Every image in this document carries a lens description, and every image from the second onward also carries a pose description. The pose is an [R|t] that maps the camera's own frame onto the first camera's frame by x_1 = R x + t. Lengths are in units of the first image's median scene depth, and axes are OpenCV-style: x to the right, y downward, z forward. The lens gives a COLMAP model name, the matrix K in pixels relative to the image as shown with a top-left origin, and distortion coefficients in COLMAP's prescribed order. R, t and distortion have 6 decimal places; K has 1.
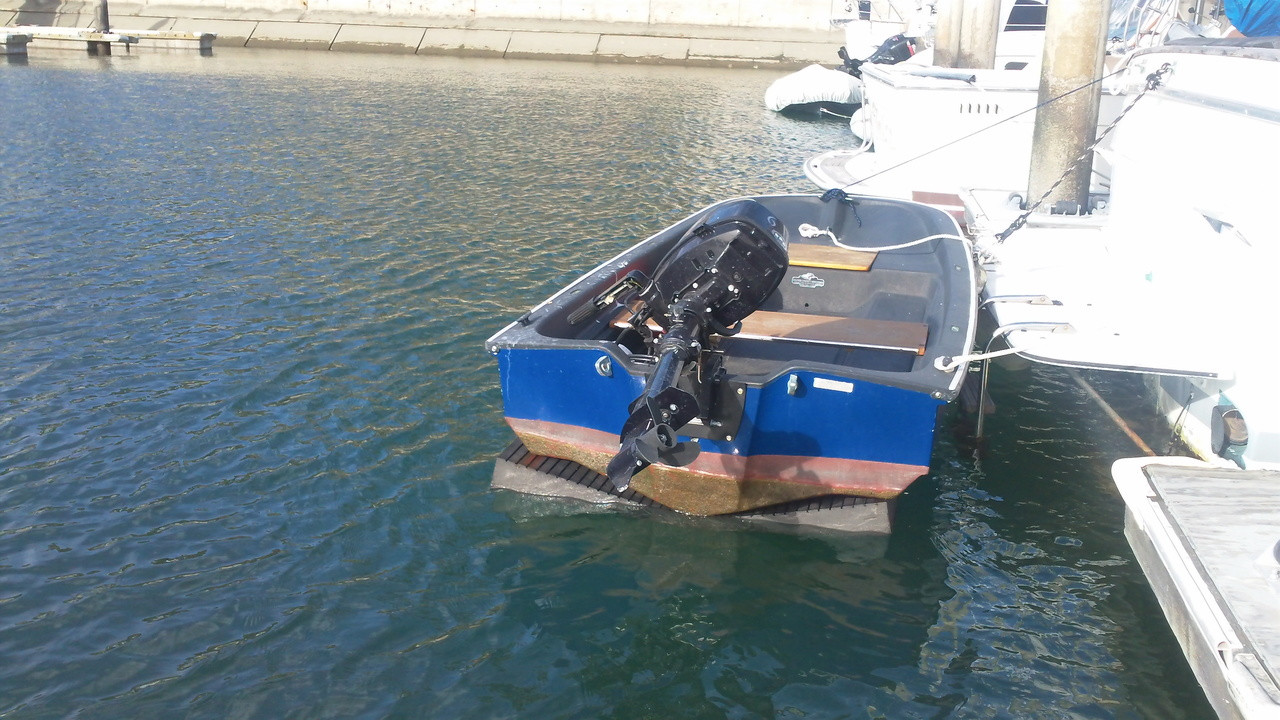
lens RADIAL K [[1335.1, 0, 640.0], [0, 1335.1, 360.0], [0, 0, 1]] dist [0.083455, 0.003014]
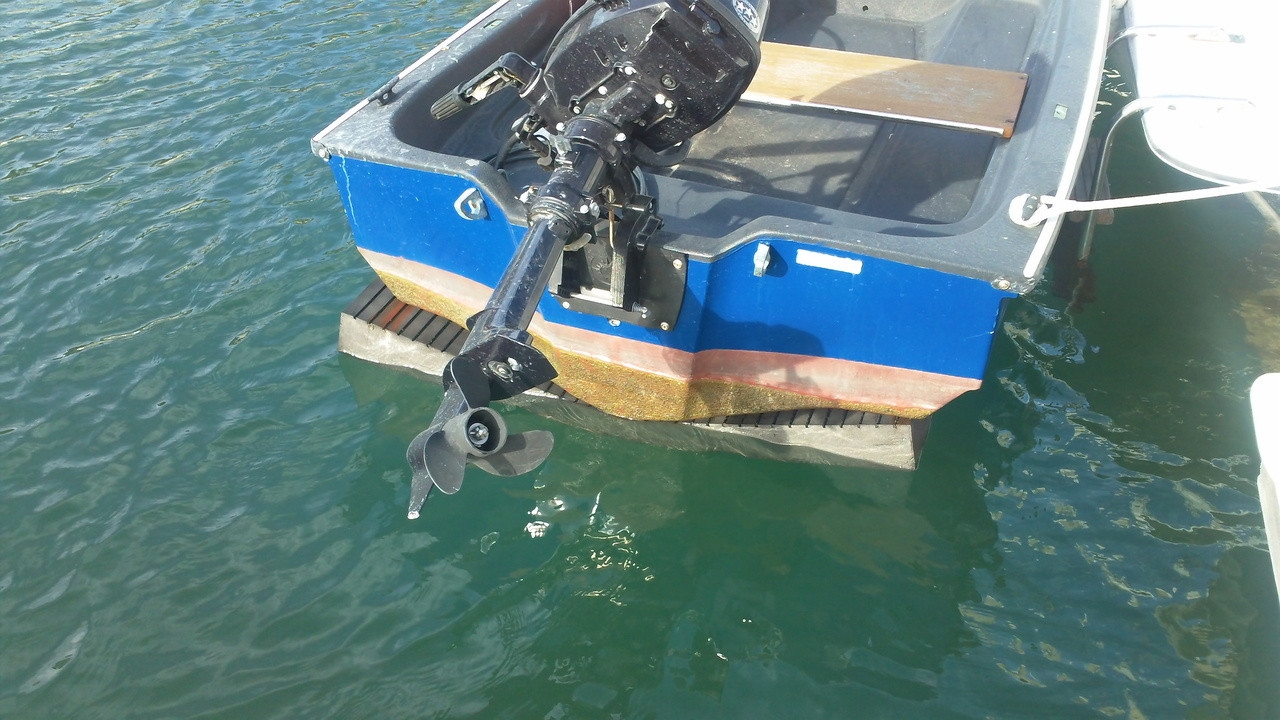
lens RADIAL K [[1335.1, 0, 640.0], [0, 1335.1, 360.0], [0, 0, 1]] dist [0.083455, 0.003014]
pose [[0.995866, 0.032414, -0.084854, 0.108315], [-0.005033, 0.952419, 0.304750, -0.118799], [0.090695, -0.303063, 0.948645, 0.390453]]
